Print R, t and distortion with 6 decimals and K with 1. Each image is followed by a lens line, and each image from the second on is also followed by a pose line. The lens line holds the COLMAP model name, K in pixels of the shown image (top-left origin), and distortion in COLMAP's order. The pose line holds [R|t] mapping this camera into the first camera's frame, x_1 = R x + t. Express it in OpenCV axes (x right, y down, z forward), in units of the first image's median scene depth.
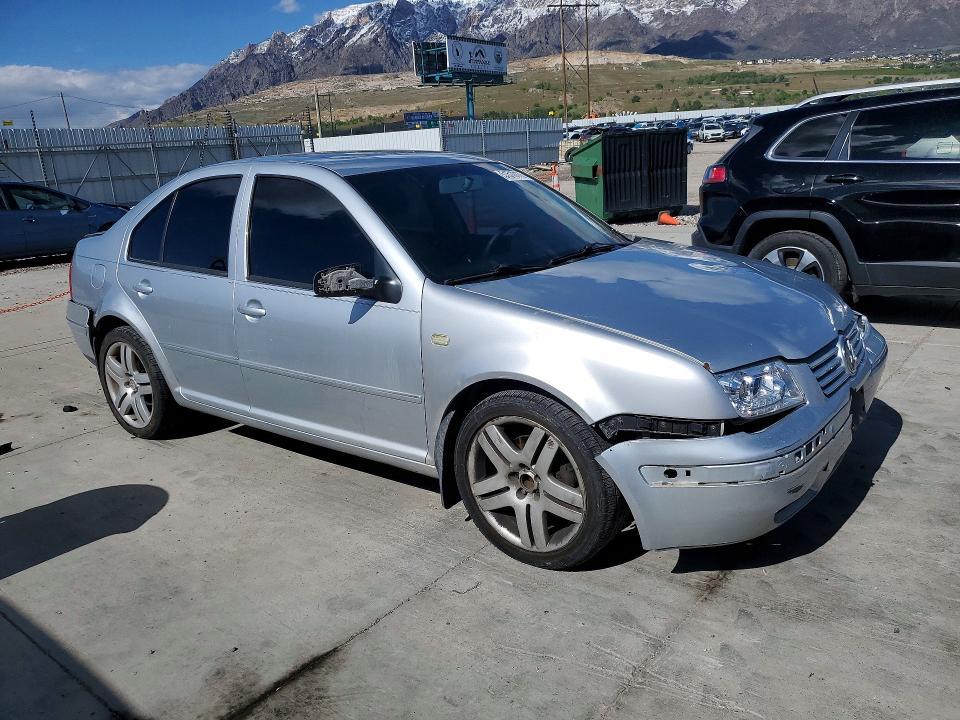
lens RADIAL K [[742.0, 0, 480.0], [0, 742.0, 360.0], [0, 0, 1]] dist [0.004360, 0.010461]
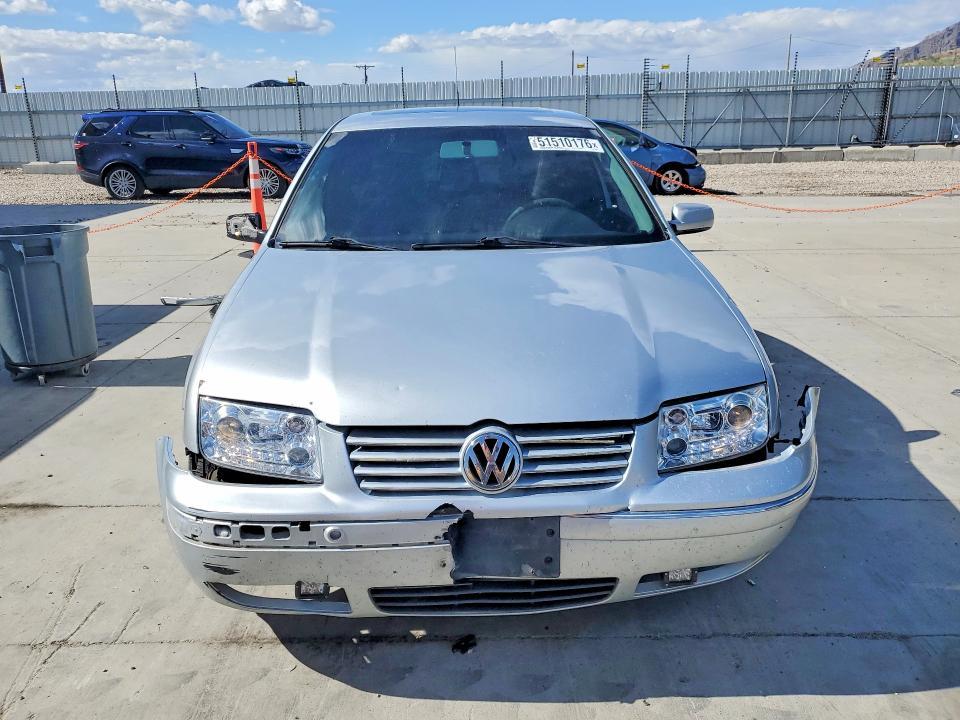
lens RADIAL K [[742.0, 0, 479.6], [0, 742.0, 358.7], [0, 0, 1]] dist [0.004360, 0.010461]
pose [[0.625854, 0.279112, -0.728288, 0.110110], [-0.227376, 0.958506, 0.171947, -0.022731], [0.746061, 0.057981, 0.663348, 0.068523]]
